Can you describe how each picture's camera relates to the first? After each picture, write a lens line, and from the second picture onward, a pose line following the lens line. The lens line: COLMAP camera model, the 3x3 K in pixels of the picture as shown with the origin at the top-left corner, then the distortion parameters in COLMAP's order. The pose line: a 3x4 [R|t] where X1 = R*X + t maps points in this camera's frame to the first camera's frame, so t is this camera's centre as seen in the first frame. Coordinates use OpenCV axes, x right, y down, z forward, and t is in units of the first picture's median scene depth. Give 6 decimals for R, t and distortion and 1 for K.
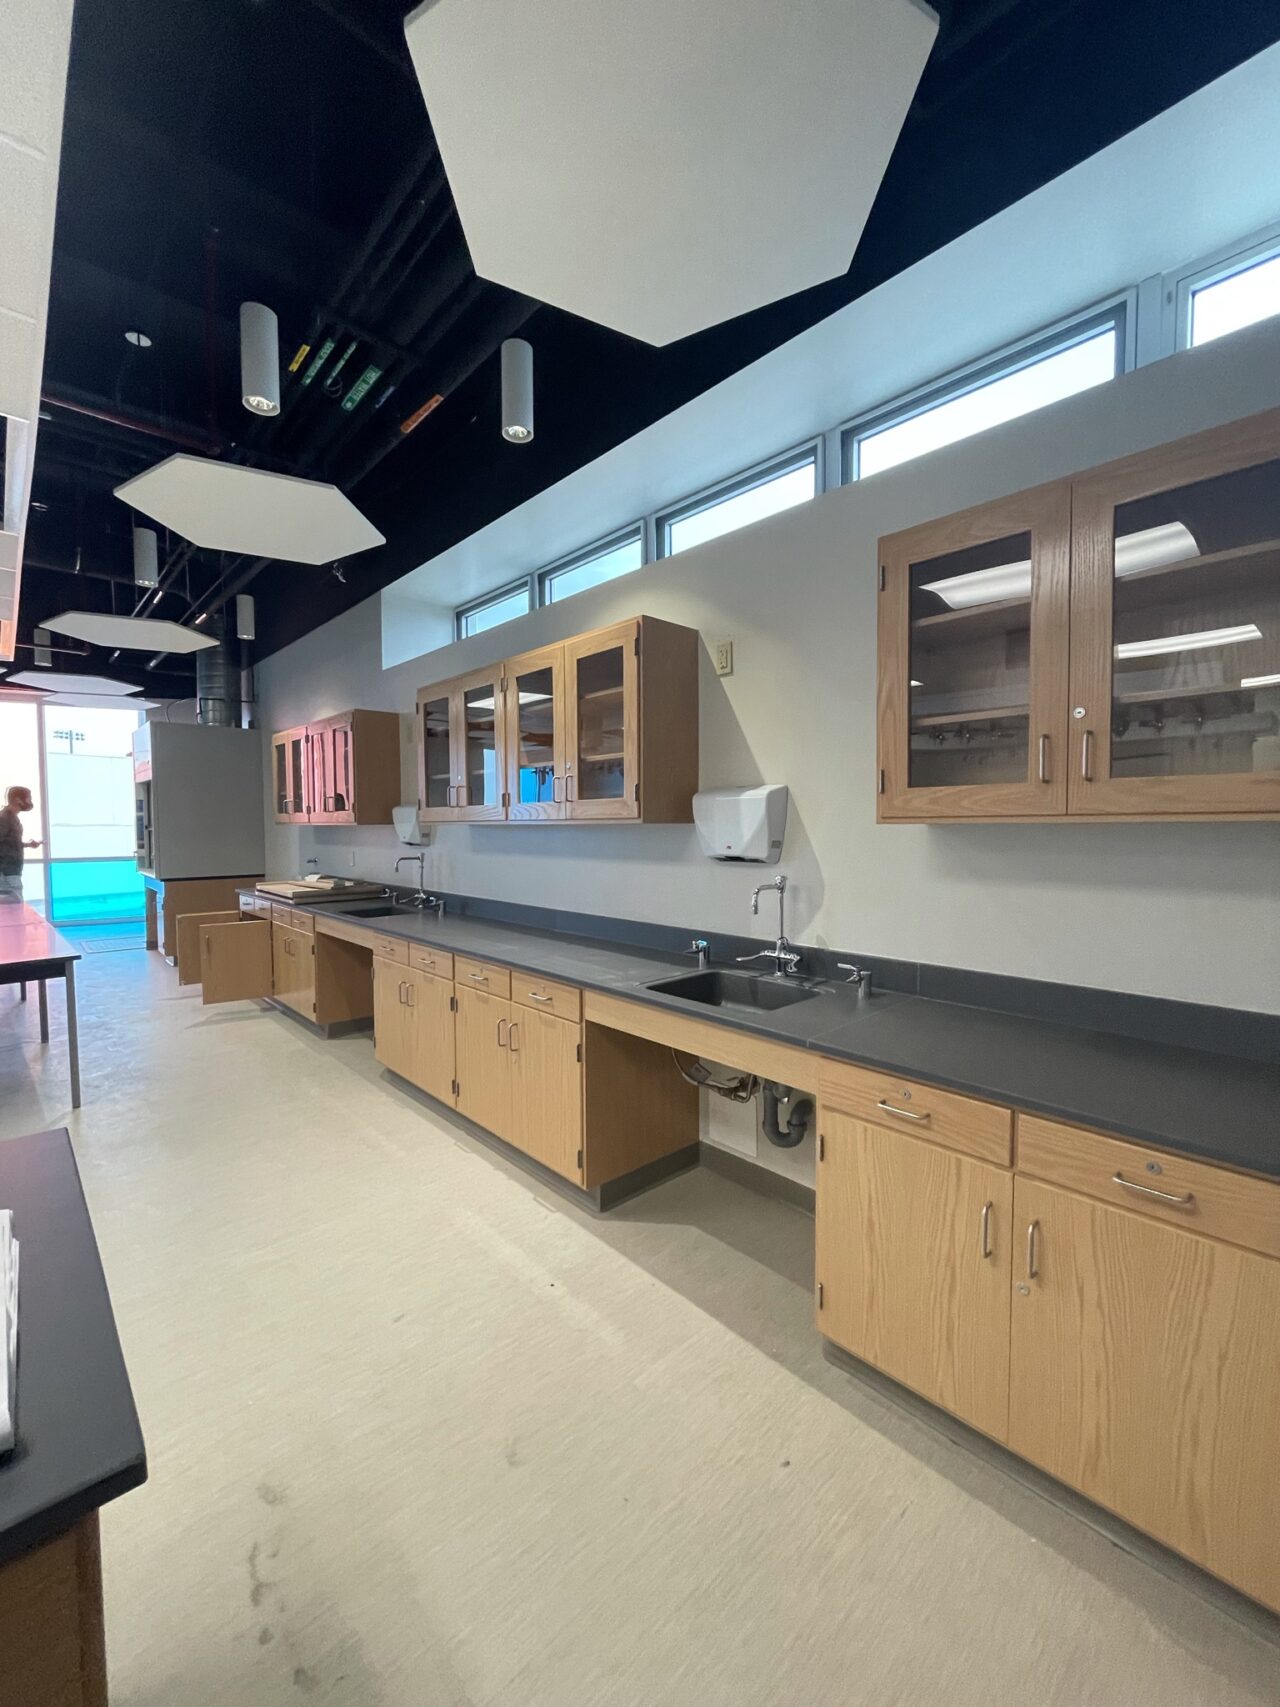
lens RADIAL K [[689.7, 0, 640.0], [0, 689.7, 853.5], [0, 0, 1]] dist [0.000440, 0.000037]
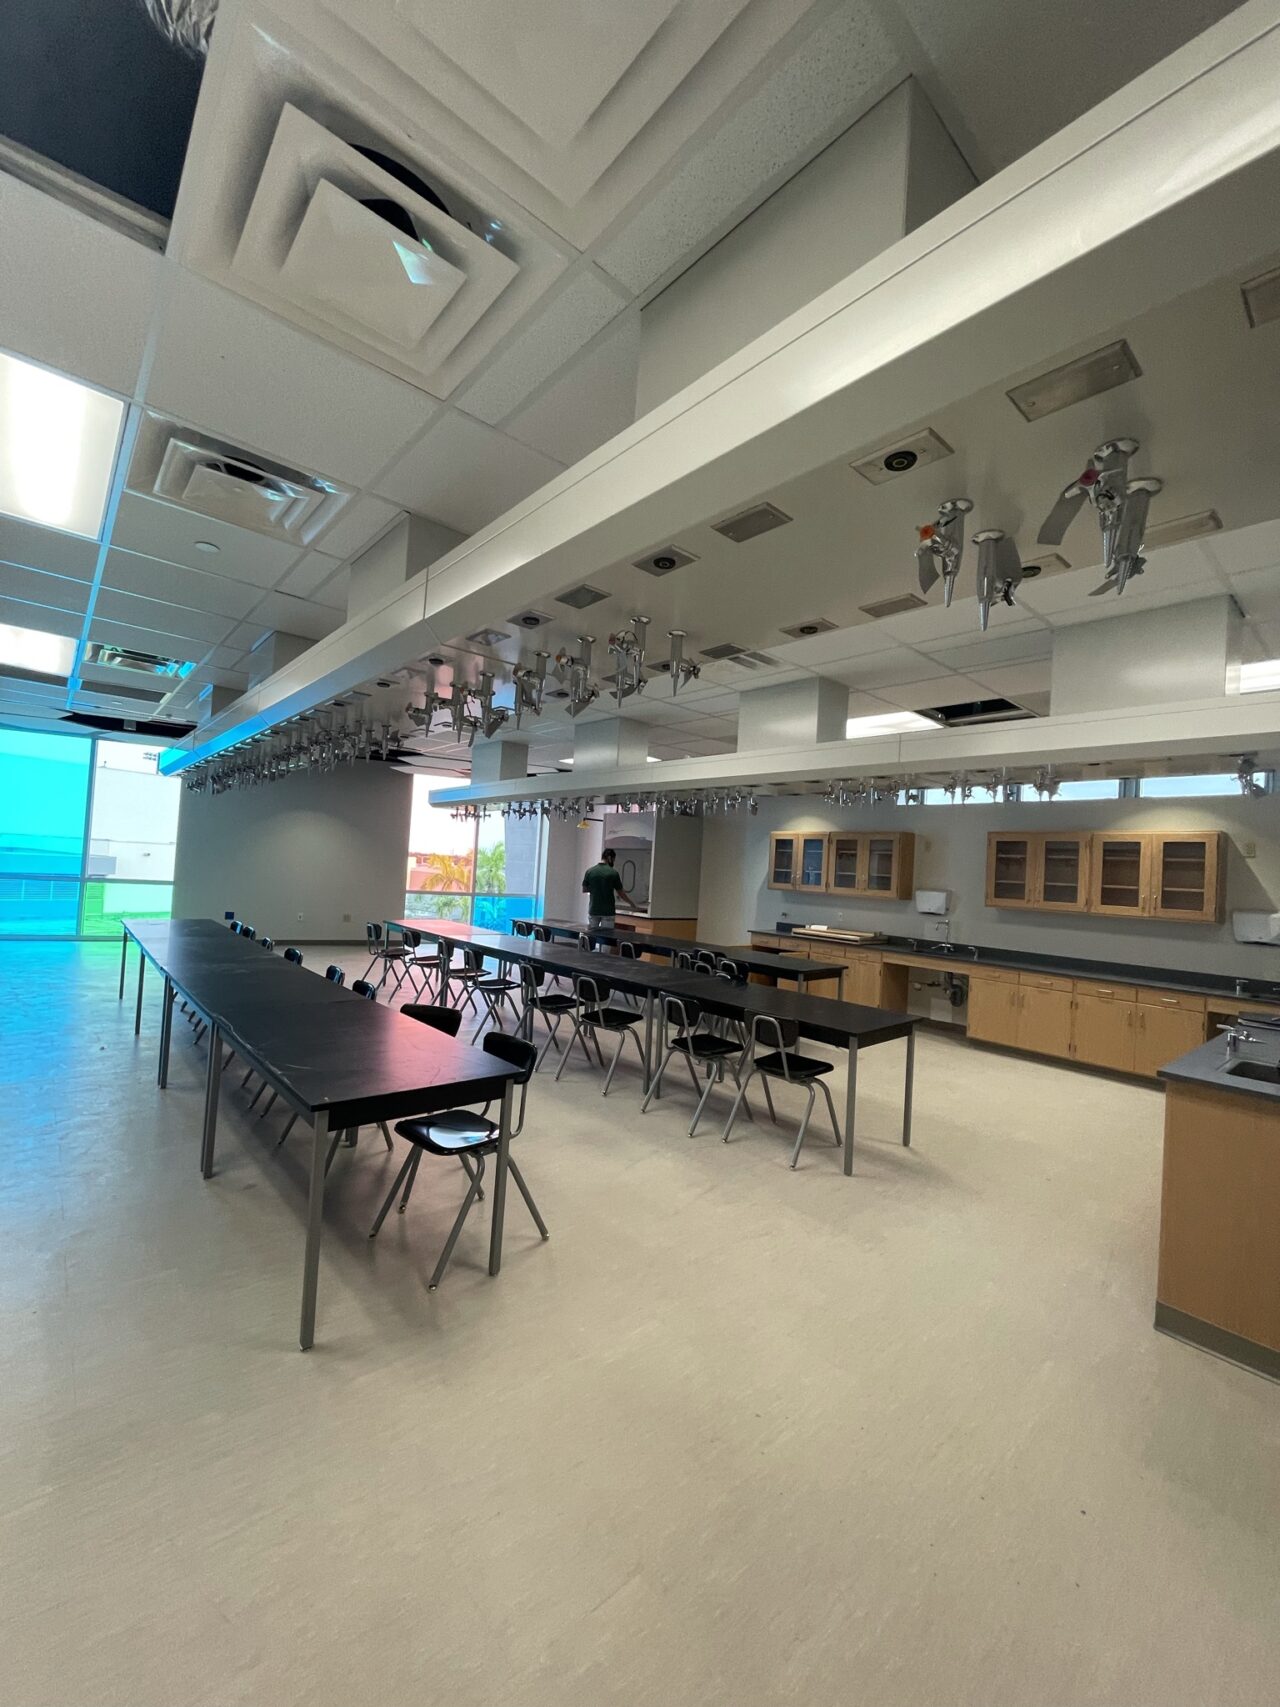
lens RADIAL K [[689.7, 0, 640.0], [0, 689.7, 853.5], [0, 0, 1]] dist [0.000440, 0.000037]
pose [[0.997061, 0.069387, -0.032479, -1.490954], [-0.072287, 0.992474, -0.098838, 0.073939], [0.025376, 0.100895, 0.994573, -1.061293]]
